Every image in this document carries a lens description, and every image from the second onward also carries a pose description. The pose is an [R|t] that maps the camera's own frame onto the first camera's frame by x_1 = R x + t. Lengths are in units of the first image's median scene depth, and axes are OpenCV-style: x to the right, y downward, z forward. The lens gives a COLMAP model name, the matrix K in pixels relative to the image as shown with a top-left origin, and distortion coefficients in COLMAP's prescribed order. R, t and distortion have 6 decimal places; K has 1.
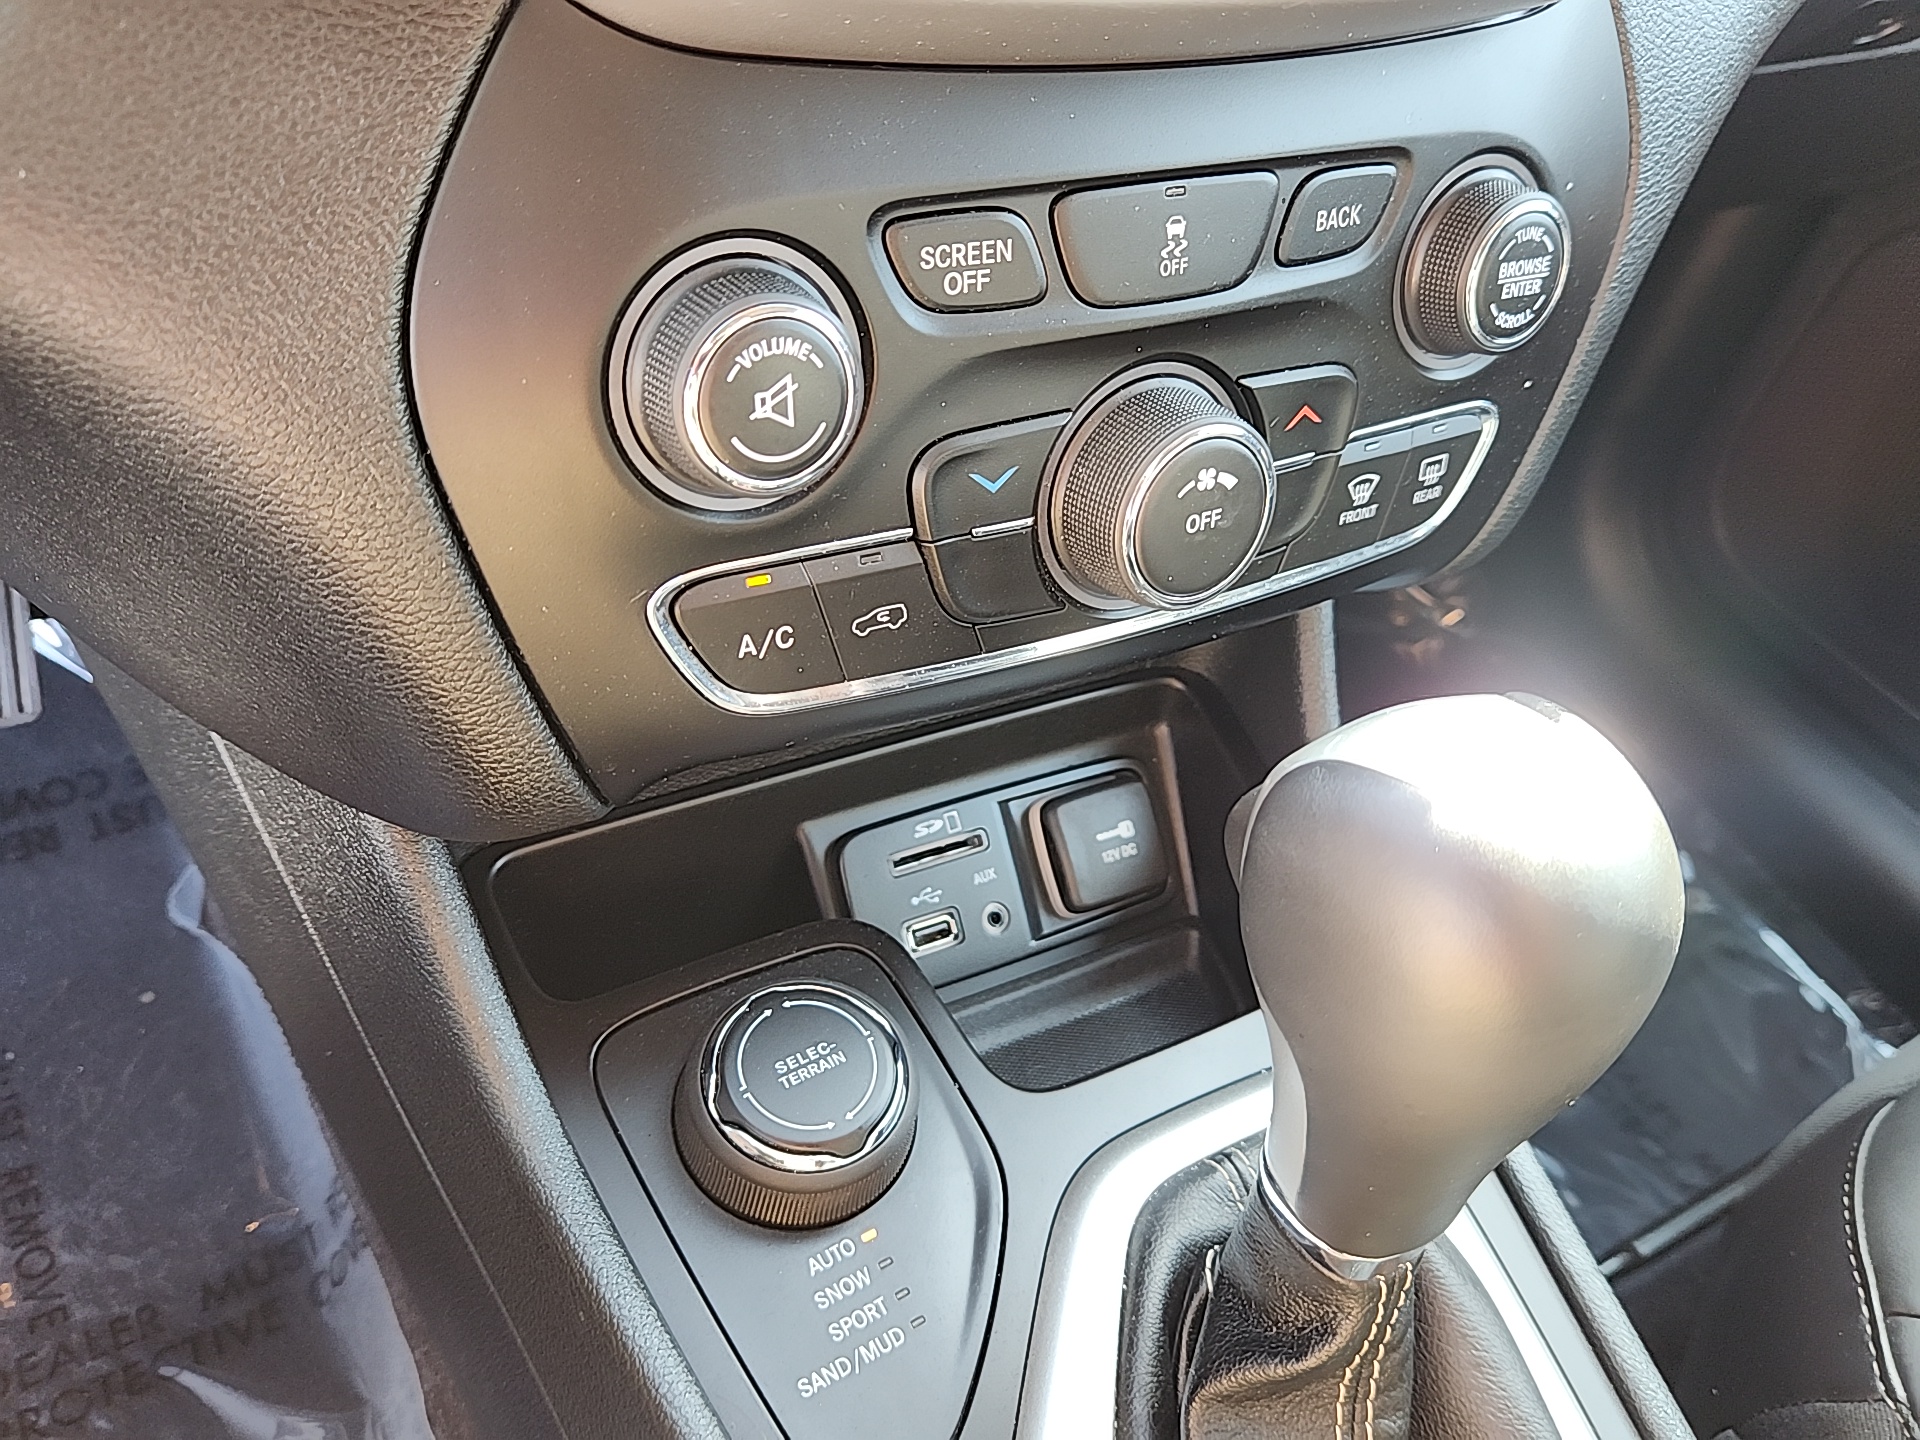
lens RADIAL K [[1537.8, 0, 962.9], [0, 1537.8, 715.7], [0, 0, 1]] dist [0.047008, -0.064990]
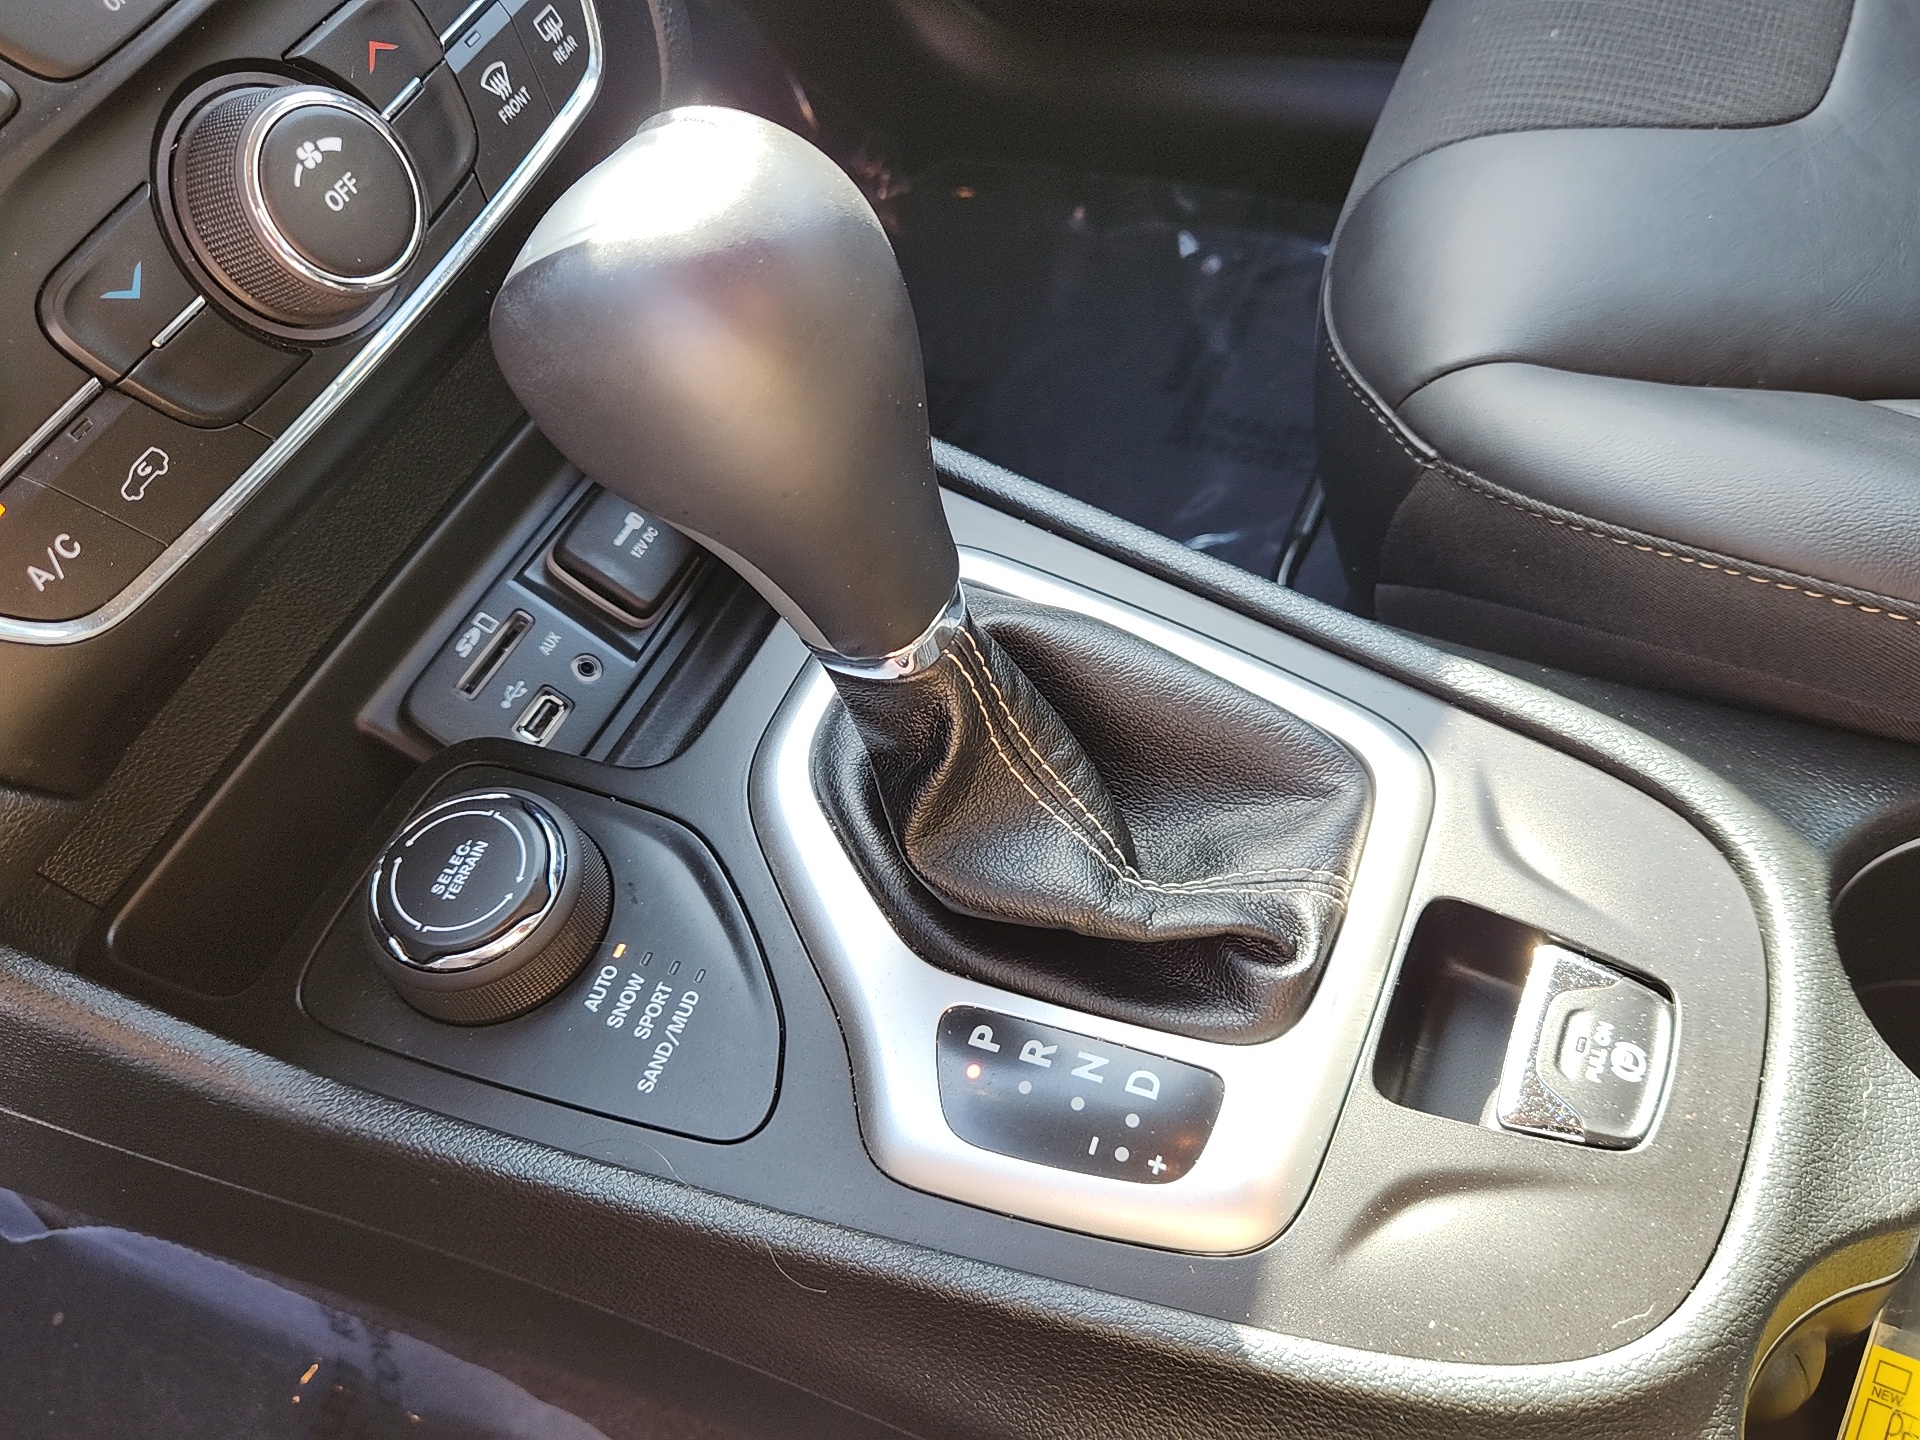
lens RADIAL K [[1537.8, 0, 962.9], [0, 1537.8, 715.7], [0, 0, 1]] dist [0.047008, -0.064990]
pose [[0.751566, -0.653054, 0.093102, 0.125766], [0.633426, 0.753861, 0.174545, 0.182460], [-0.184173, -0.072210, 0.980238, -0.072014]]
